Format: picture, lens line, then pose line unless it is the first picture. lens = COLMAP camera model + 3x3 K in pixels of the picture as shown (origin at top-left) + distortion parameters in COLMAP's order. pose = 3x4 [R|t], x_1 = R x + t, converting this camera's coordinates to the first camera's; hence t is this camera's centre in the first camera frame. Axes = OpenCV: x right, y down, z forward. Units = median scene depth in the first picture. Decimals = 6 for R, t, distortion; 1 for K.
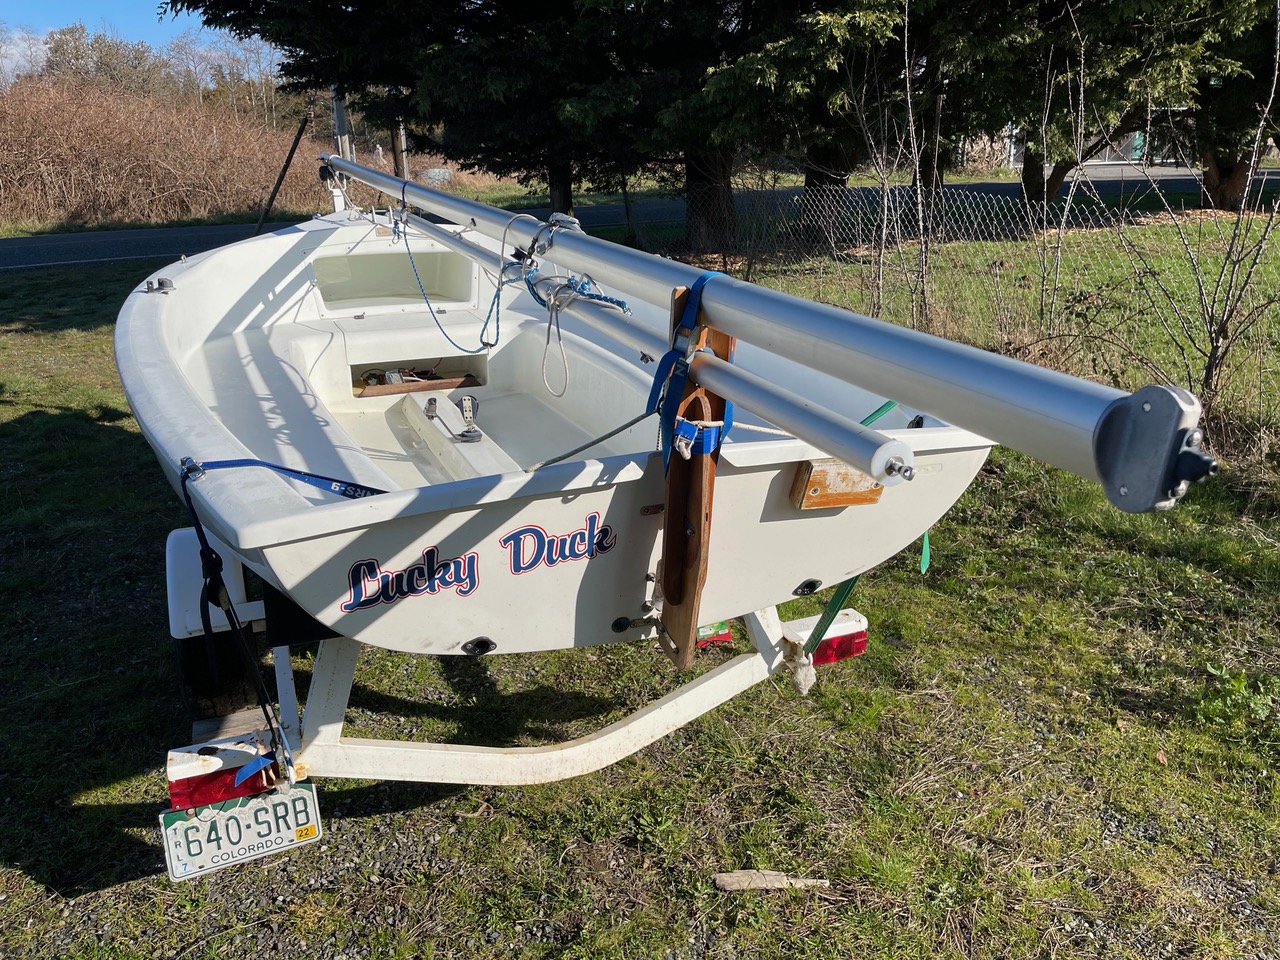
lens RADIAL K [[957.2, 0, 633.9], [0, 957.2, 477.3], [0, 0, 1]] dist [0.077352, -0.101347]
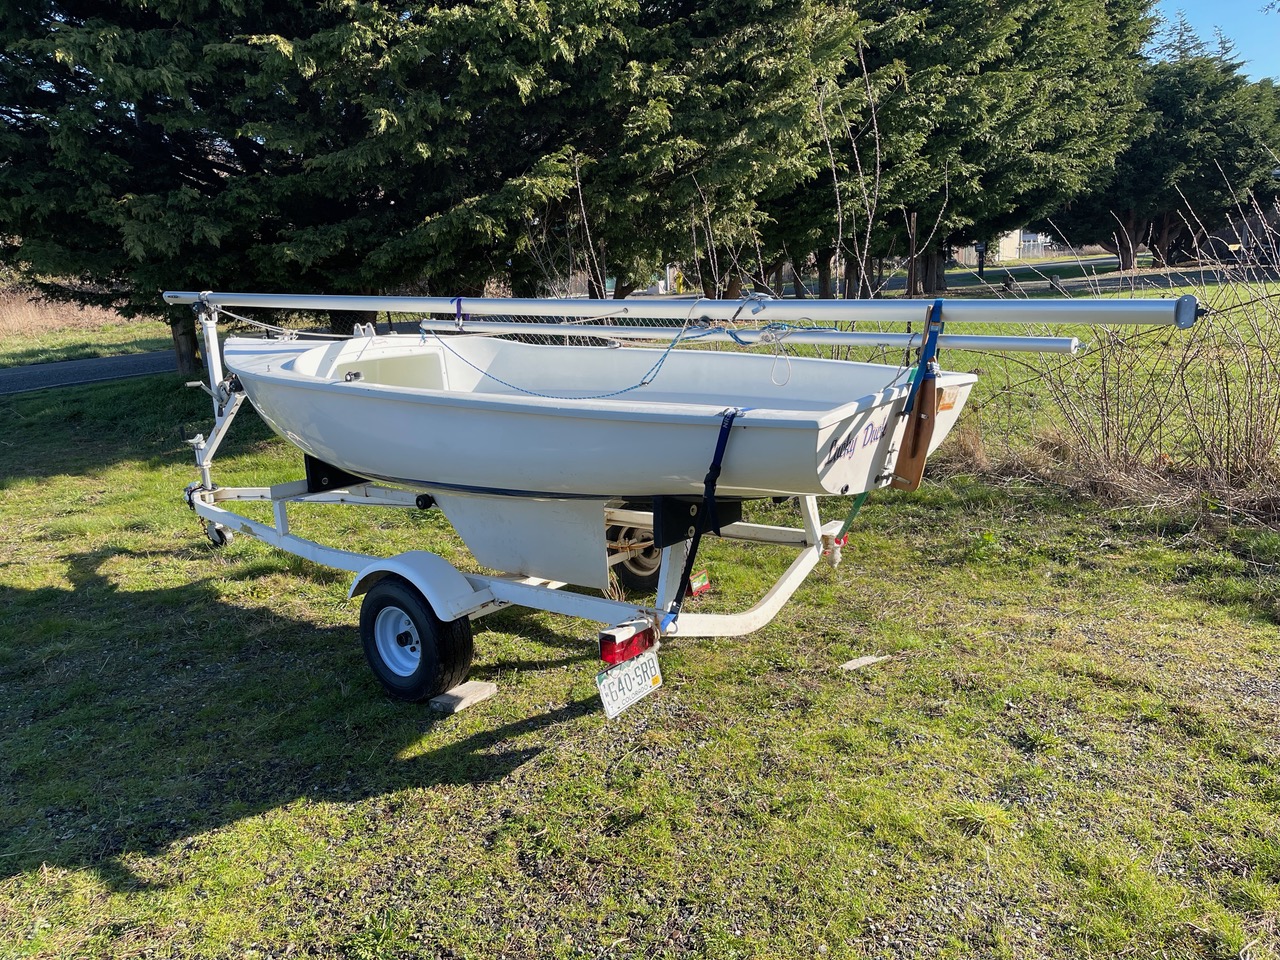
lens RADIAL K [[957.2, 0, 633.9], [0, 957.2, 477.3], [0, 0, 1]] dist [0.077352, -0.101347]
pose [[0.868731, -0.130392, 0.477813, -0.904462], [0.194099, 0.977185, -0.086231, 0.143111], [-0.455667, 0.167655, 0.874219, -0.345728]]
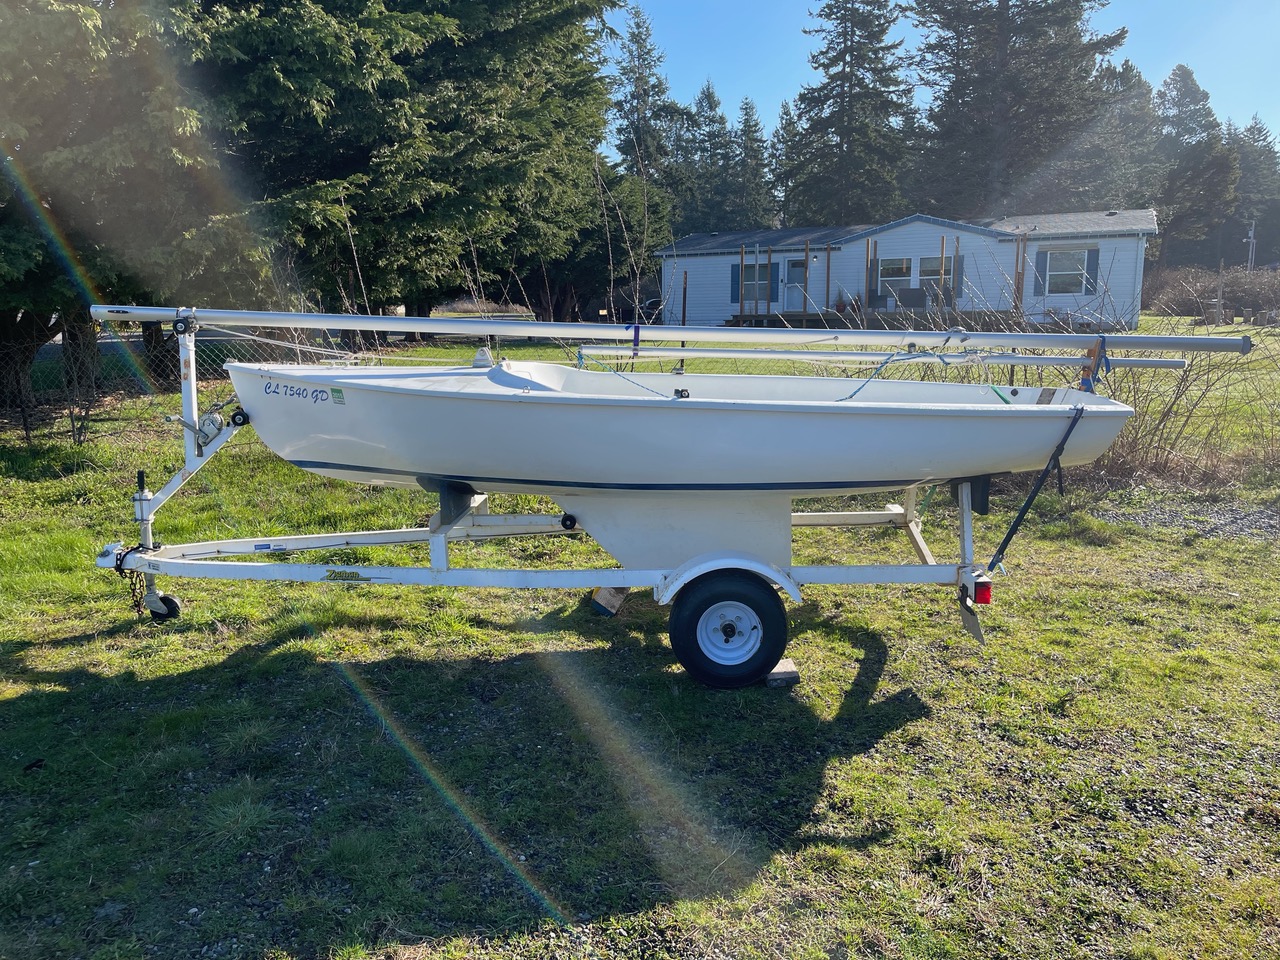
lens RADIAL K [[957.2, 0, 633.9], [0, 957.2, 477.3], [0, 0, 1]] dist [0.077352, -0.101347]
pose [[0.413181, -0.146957, 0.898713, -2.036132], [0.291391, 0.956341, 0.022414, -0.145308], [-0.862770, 0.252616, 0.437964, 0.525649]]
